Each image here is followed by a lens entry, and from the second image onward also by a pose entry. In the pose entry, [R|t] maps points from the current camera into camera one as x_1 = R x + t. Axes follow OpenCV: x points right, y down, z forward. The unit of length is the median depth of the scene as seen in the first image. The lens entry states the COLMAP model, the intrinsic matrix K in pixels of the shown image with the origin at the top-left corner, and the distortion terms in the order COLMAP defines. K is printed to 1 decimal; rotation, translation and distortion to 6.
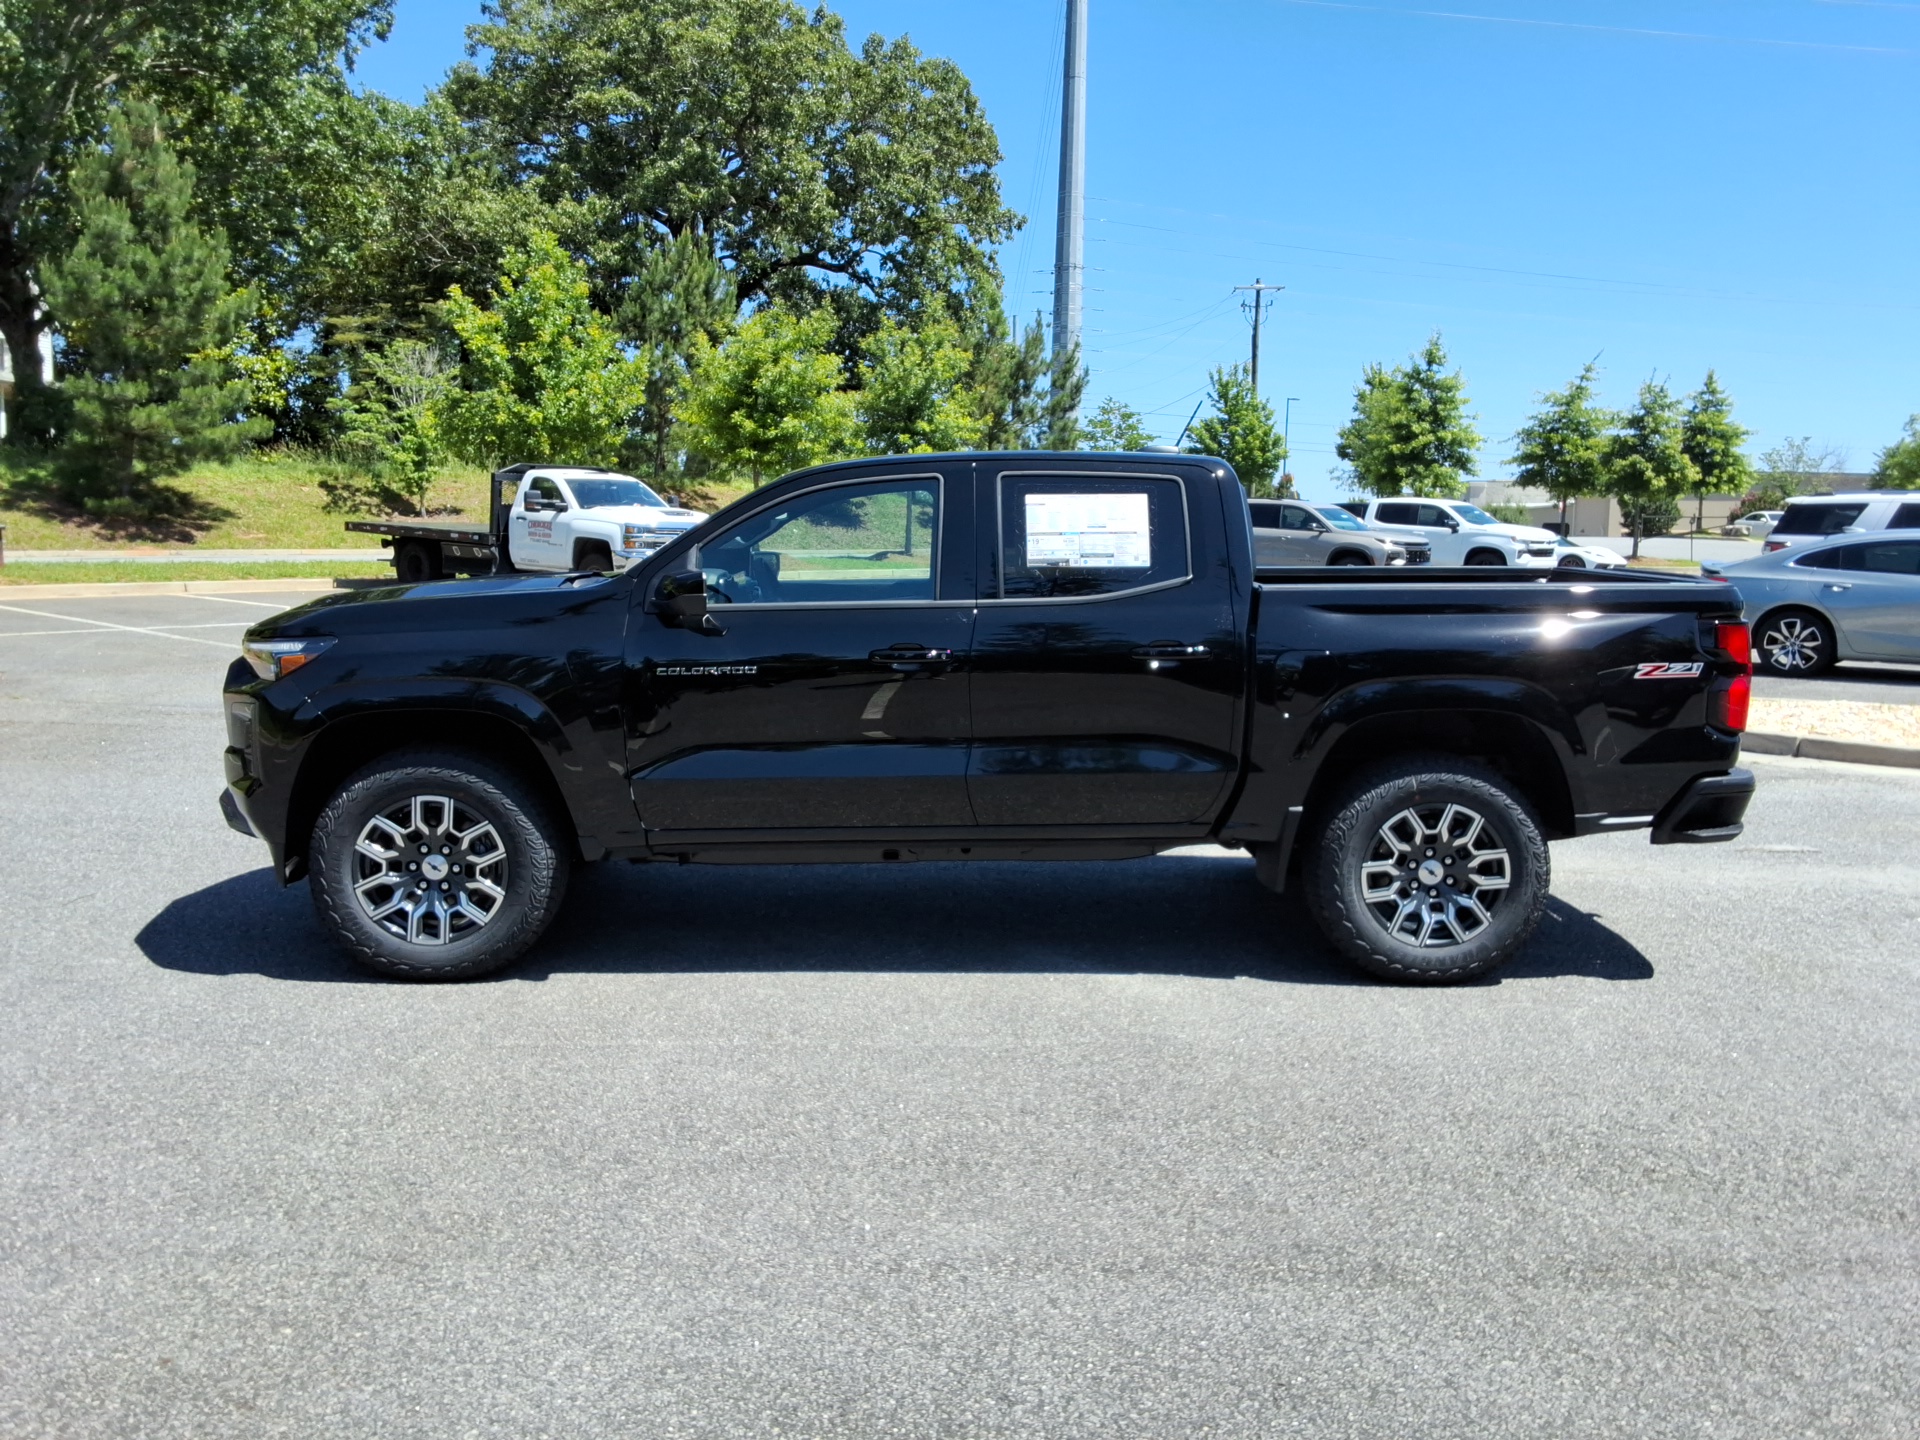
lens RADIAL K [[1546.2, 0, 978.4], [0, 1546.2, 710.6], [0, 0, 1]] dist [0.111704, -0.172267]
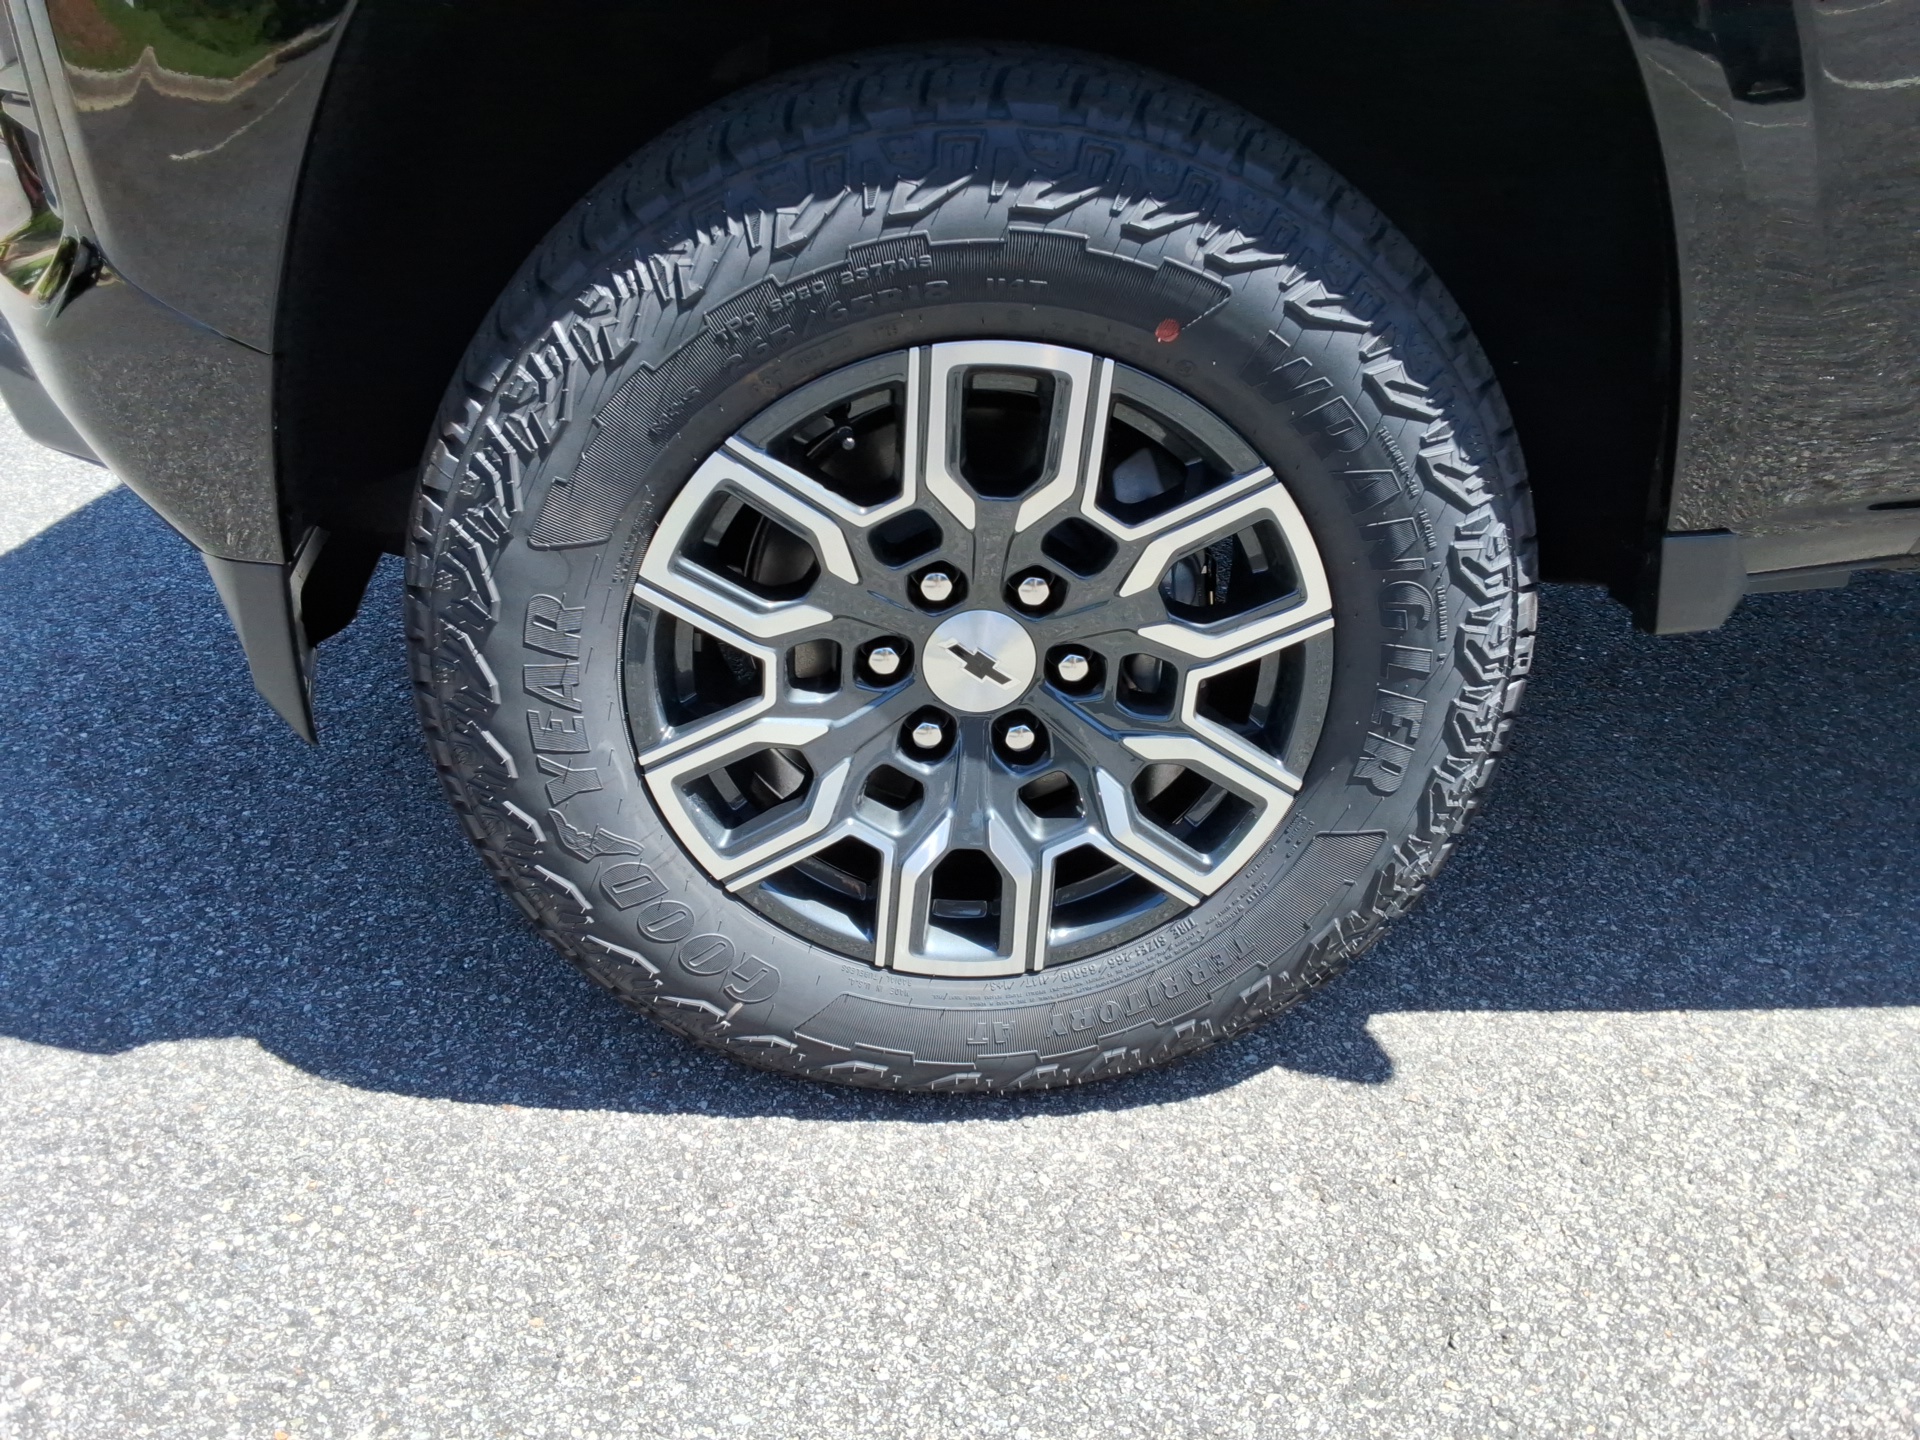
lens RADIAL K [[1546.2, 0, 978.4], [0, 1546.2, 710.6], [0, 0, 1]] dist [0.111704, -0.172267]
pose [[0.999895, -0.000779, 0.014455, -0.039115], [-0.004366, 0.935802, 0.352500, 0.003253], [-0.013802, -0.352526, 0.935700, 0.088344]]
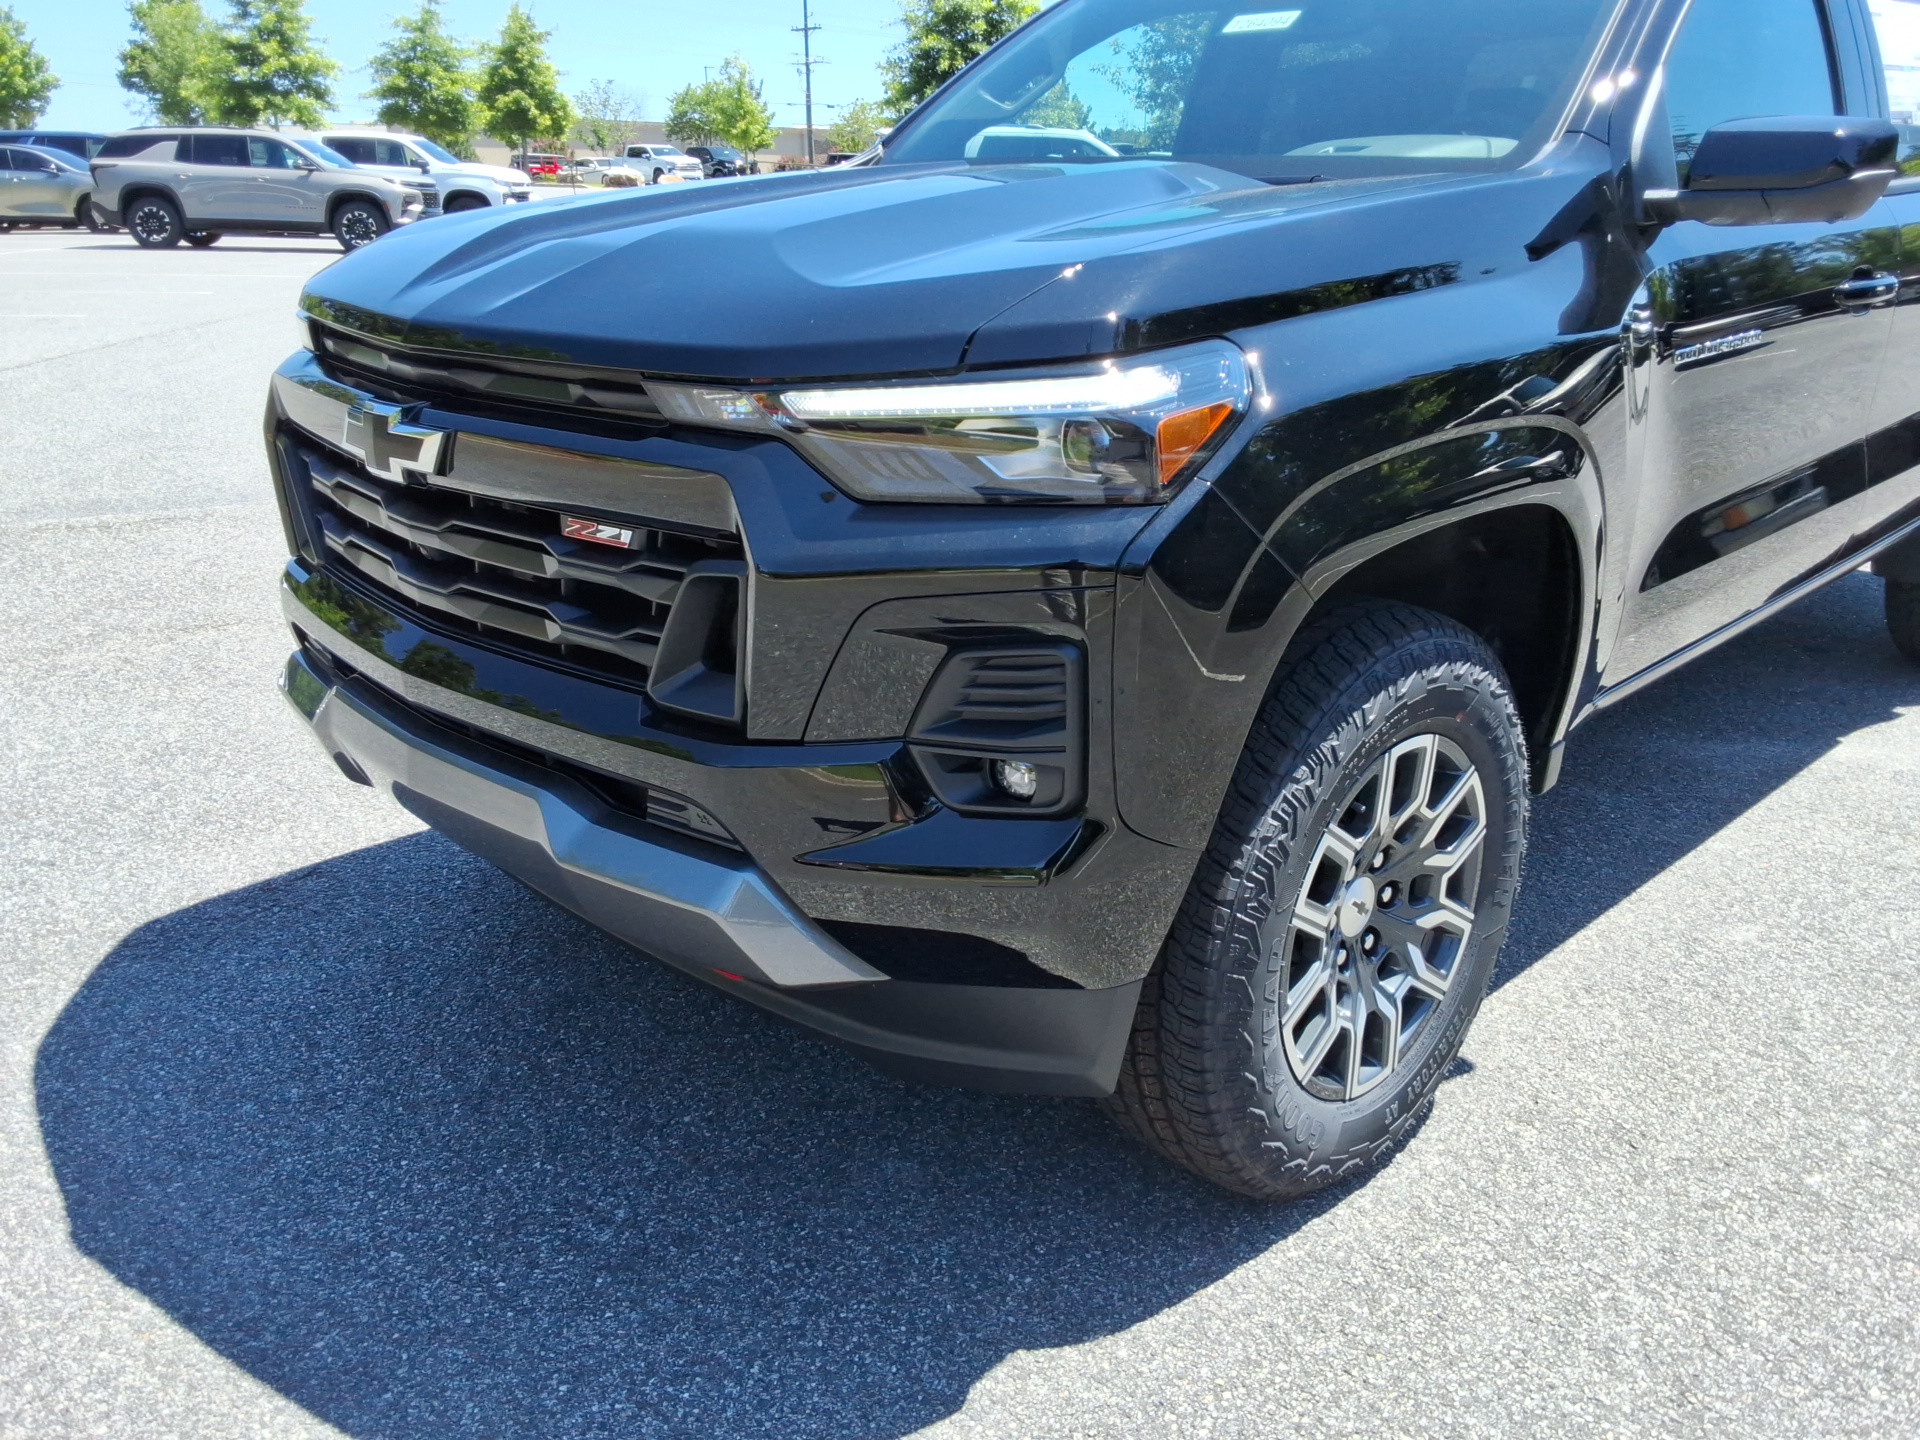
lens RADIAL K [[1546.2, 0, 978.4], [0, 1546.2, 710.6], [0, 0, 1]] dist [0.111704, -0.172267]
pose [[0.726857, -0.232754, 0.646146, -0.074244], [0.094124, 0.965704, 0.241985, -0.006133], [-0.680308, -0.115071, 0.723836, 0.087206]]
